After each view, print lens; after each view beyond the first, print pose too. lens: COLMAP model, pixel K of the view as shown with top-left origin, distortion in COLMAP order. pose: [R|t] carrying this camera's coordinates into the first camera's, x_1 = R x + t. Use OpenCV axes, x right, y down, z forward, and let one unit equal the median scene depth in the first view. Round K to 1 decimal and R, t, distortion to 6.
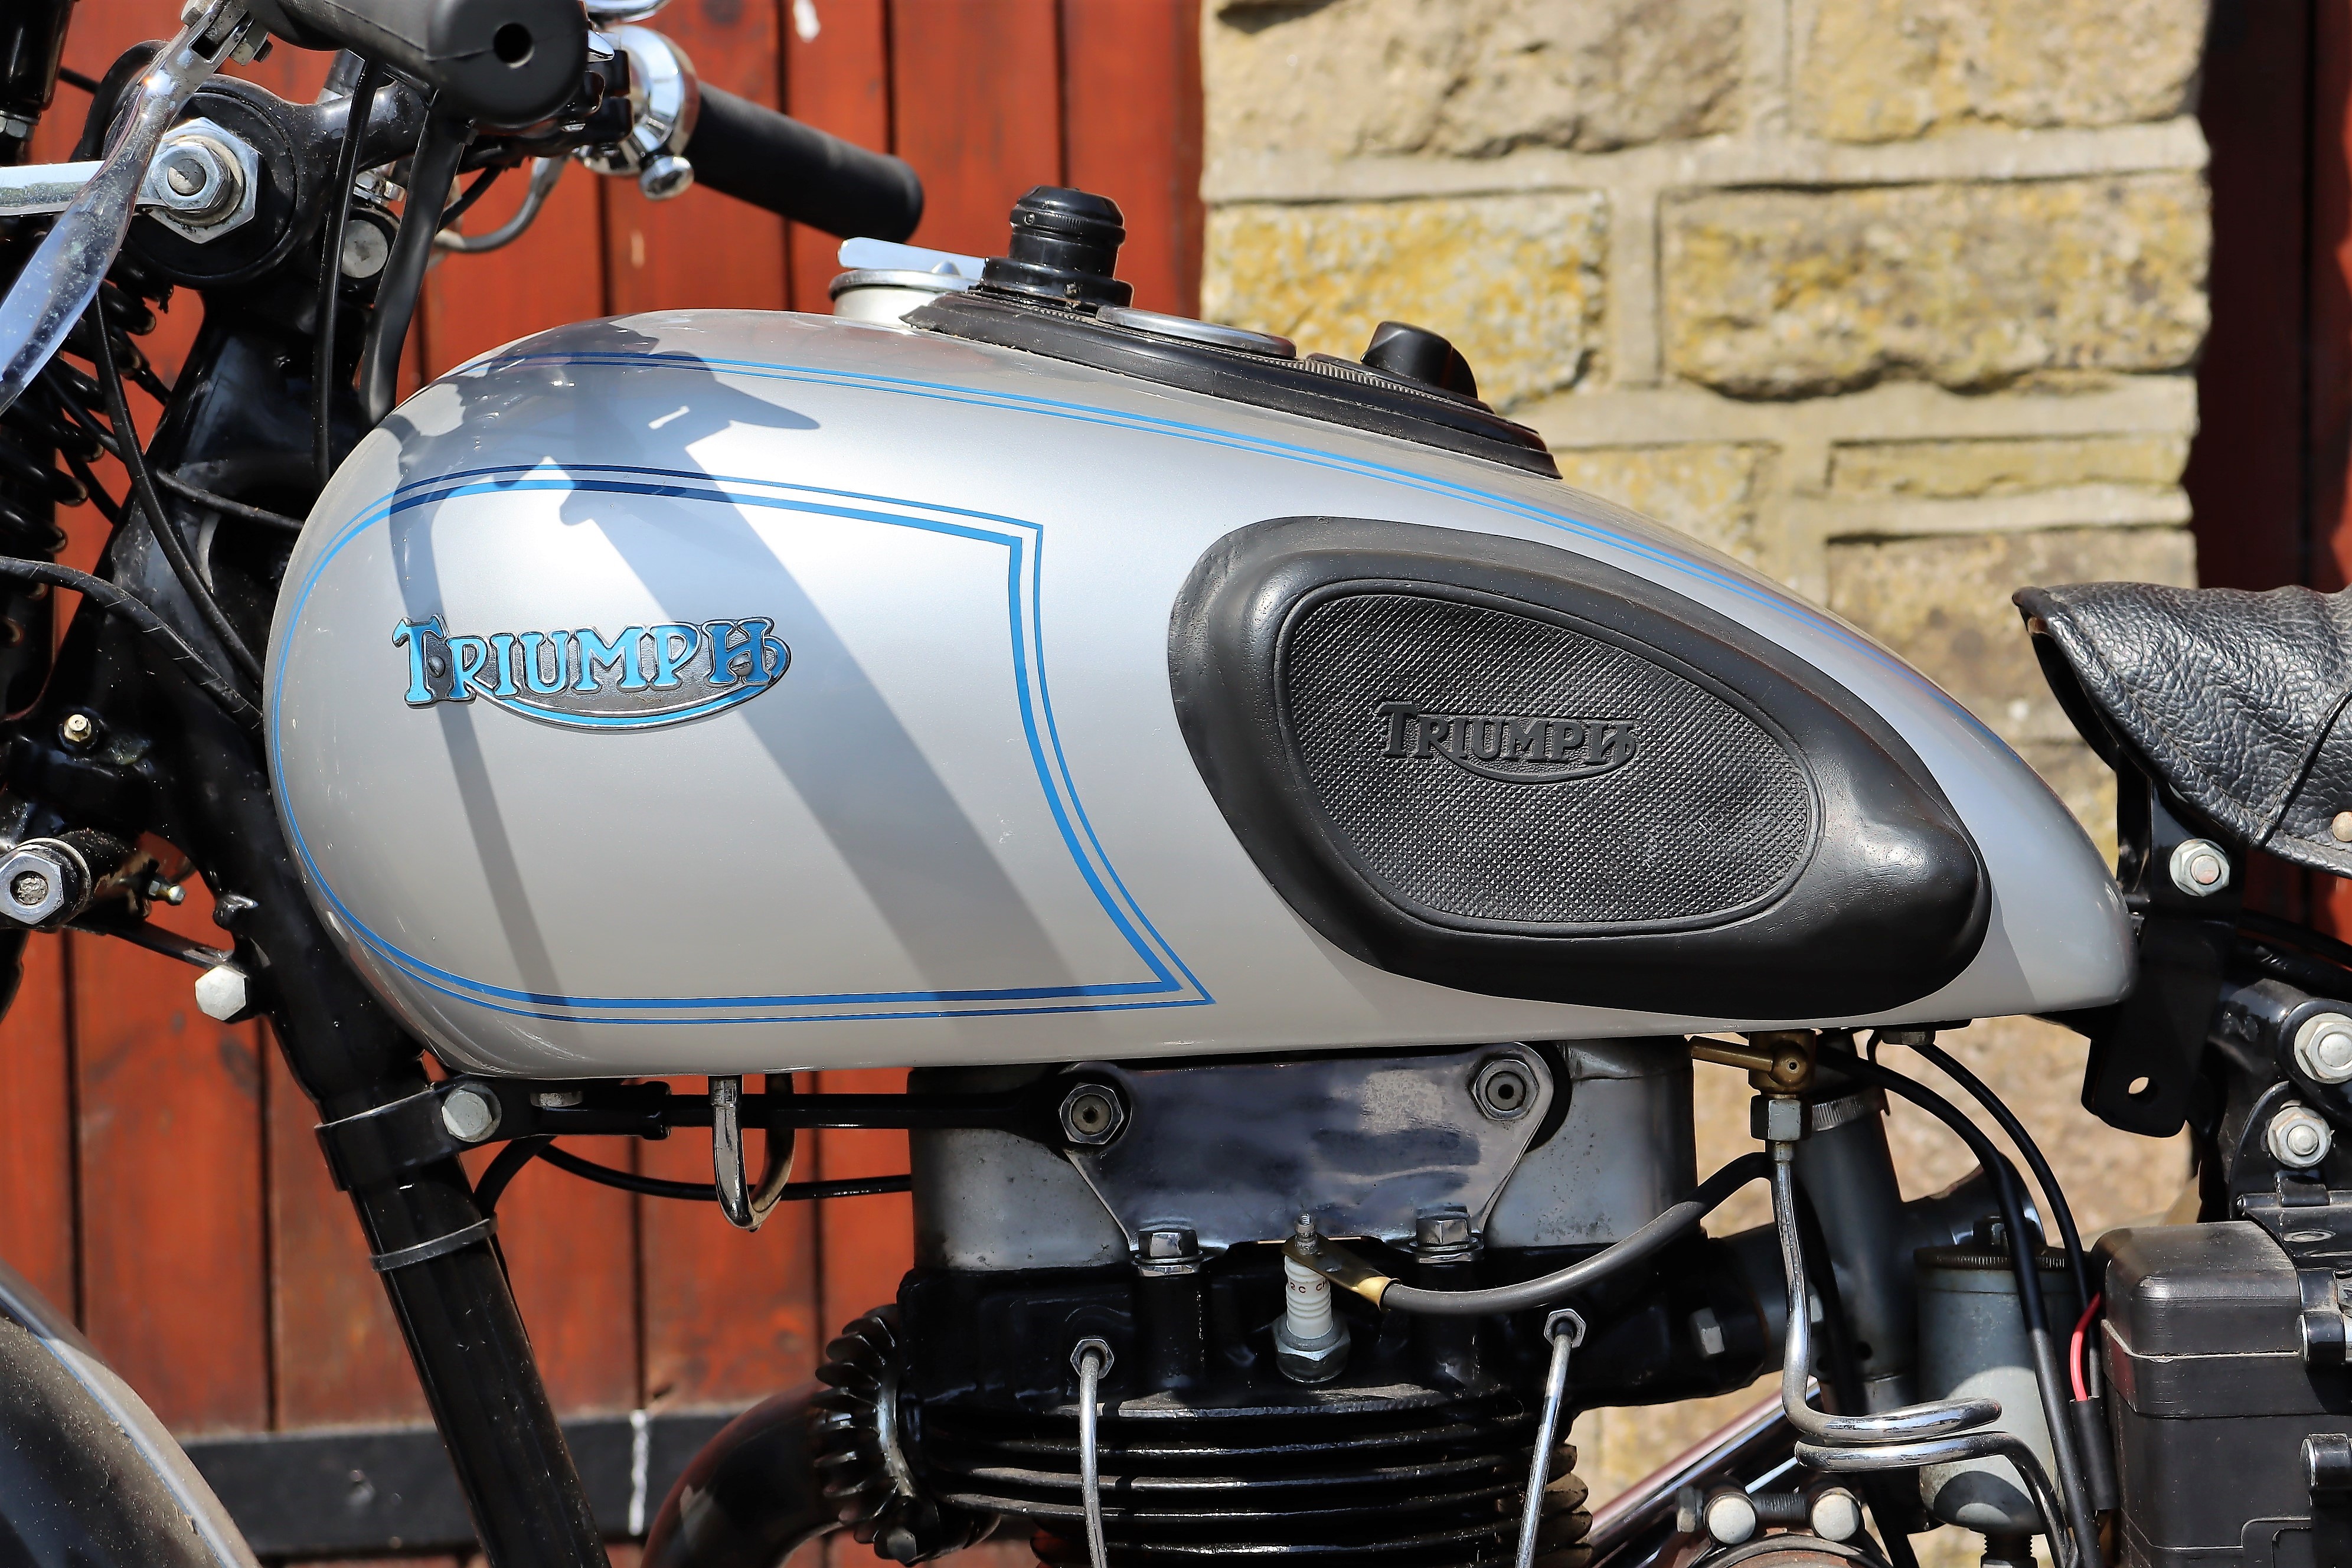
lens RADIAL K [[5697.6, 0, 1177.0], [0, 5697.6, 847.0], [0, 0, 1]] dist [0.399773, 0.000000]
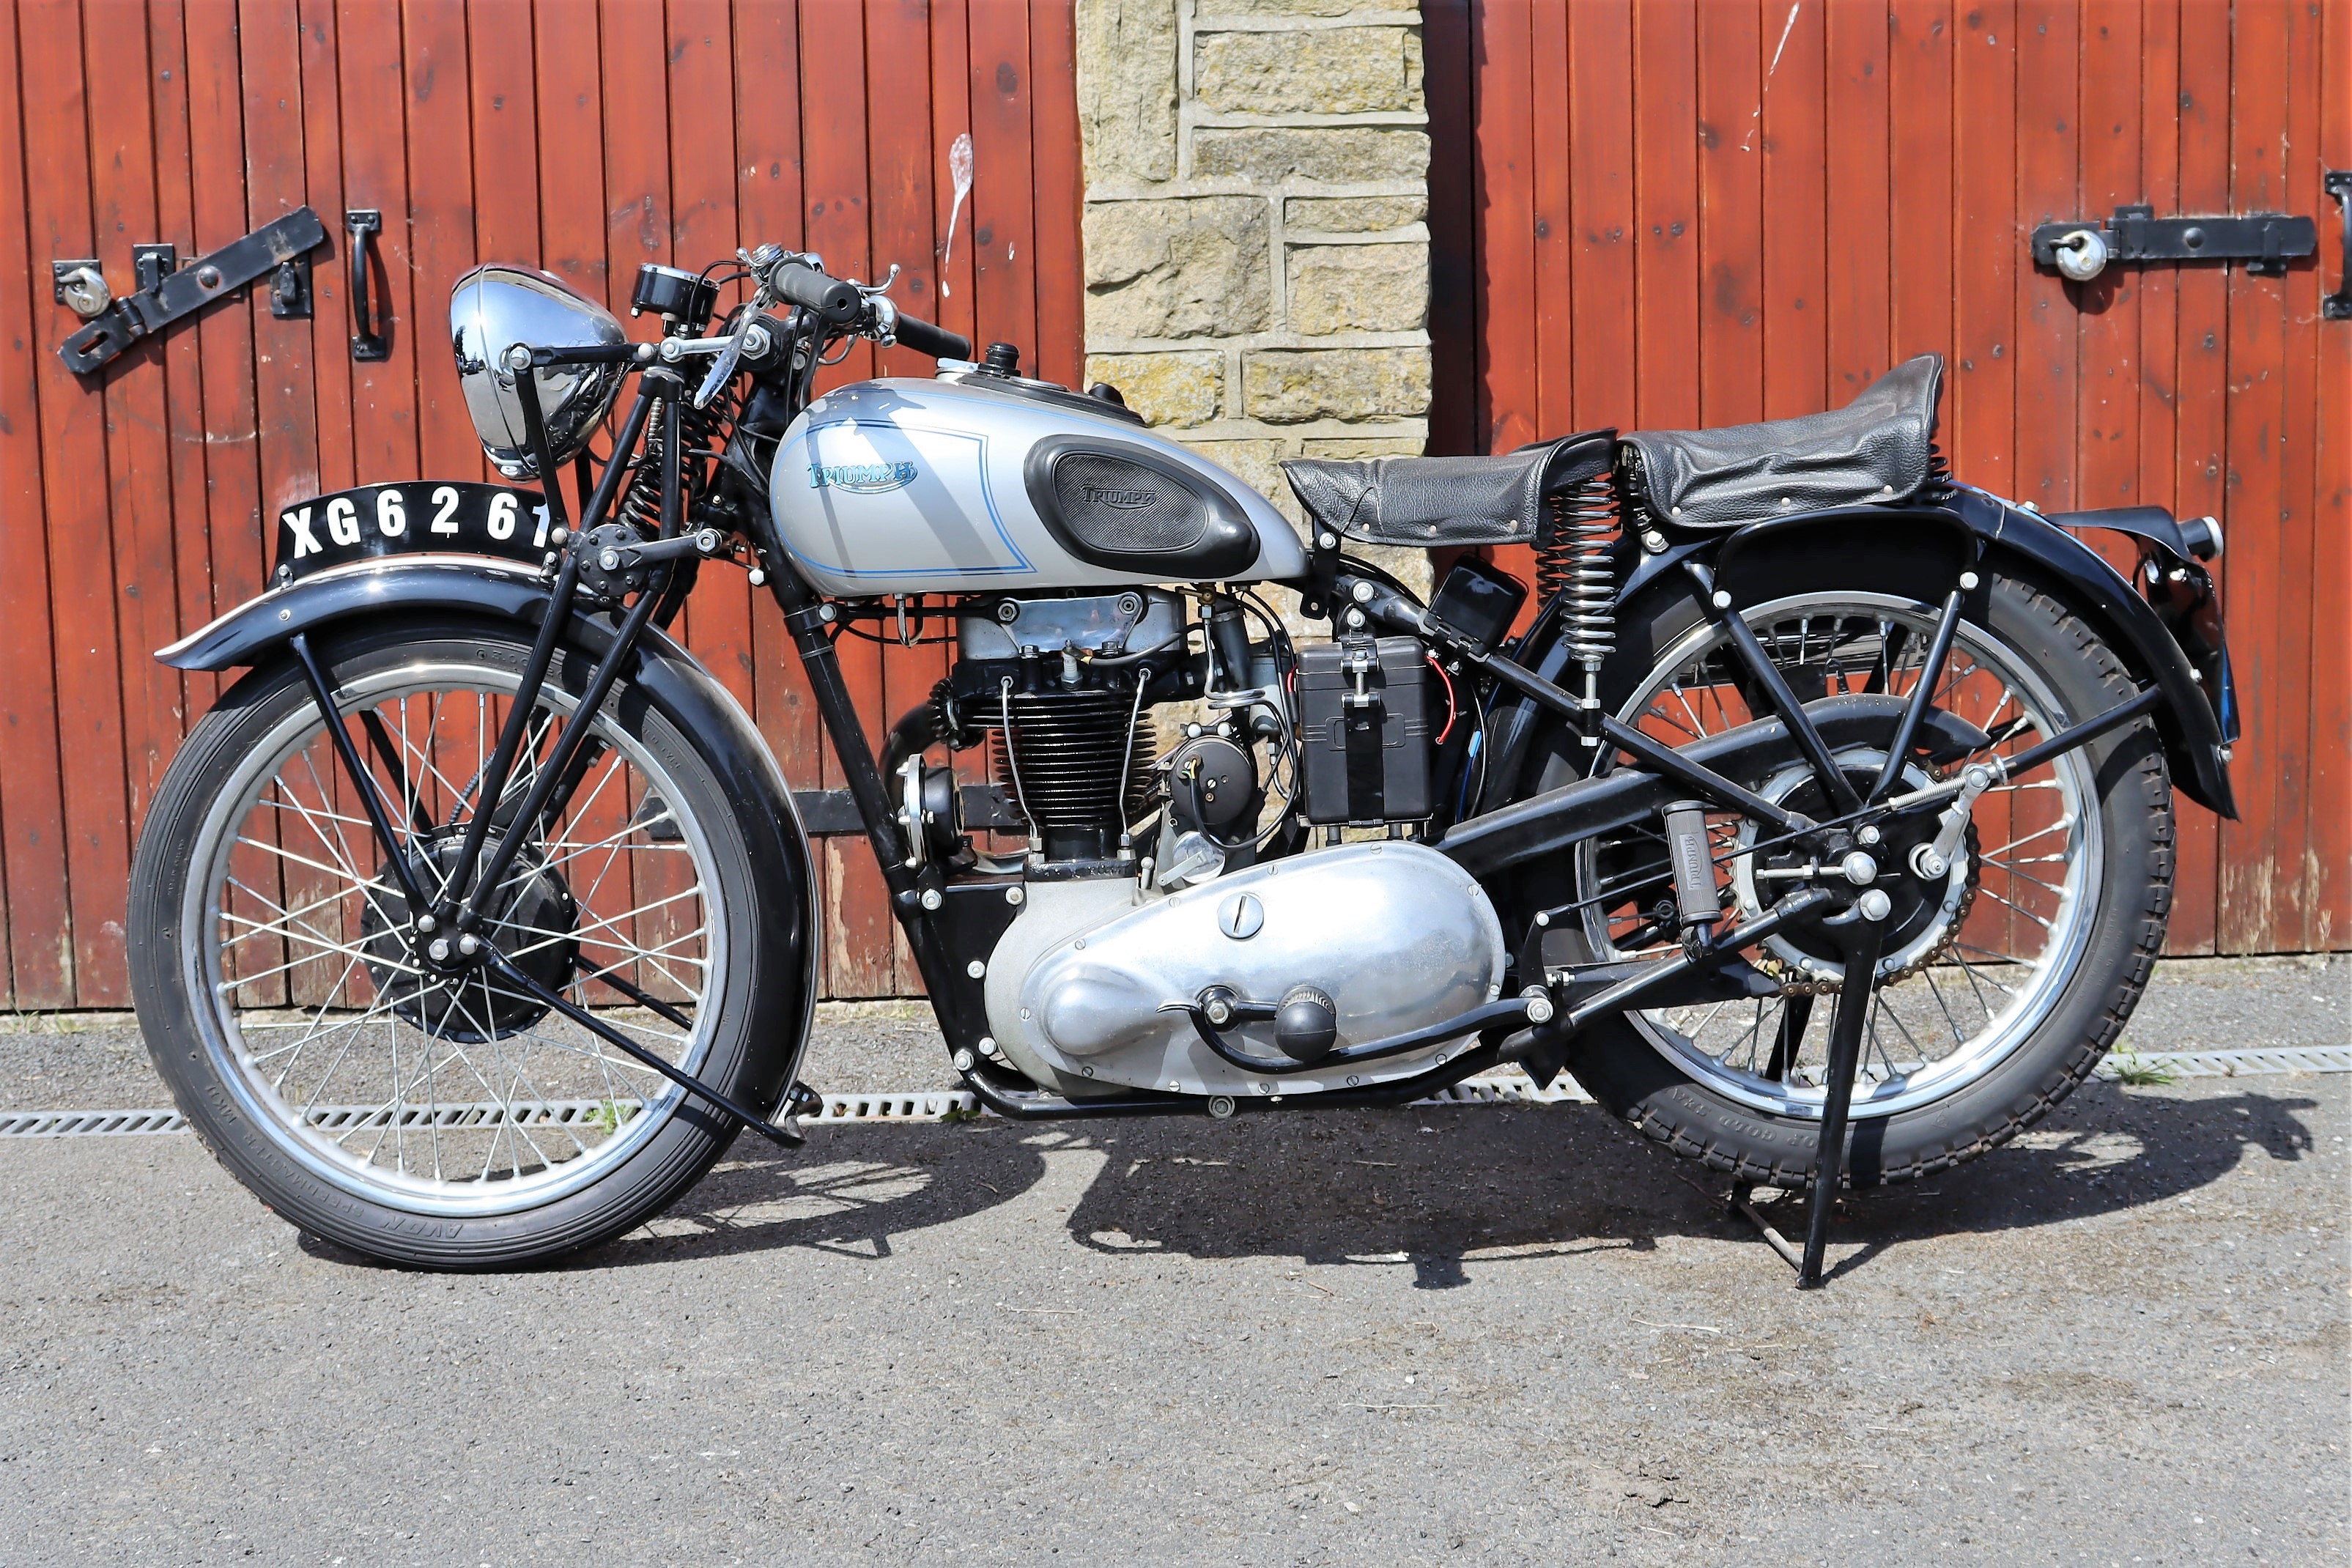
lens RADIAL K [[2962.0, 0, 1170.5], [0, 2962.0, 776.3], [0, 0, 1]] dist [-0.109866, 0.000000]
pose [[0.999983, 0.003604, -0.004474, 0.089875], [-0.003499, 0.999721, 0.023374, 0.102085], [0.004557, -0.023358, 0.999717, -0.767241]]
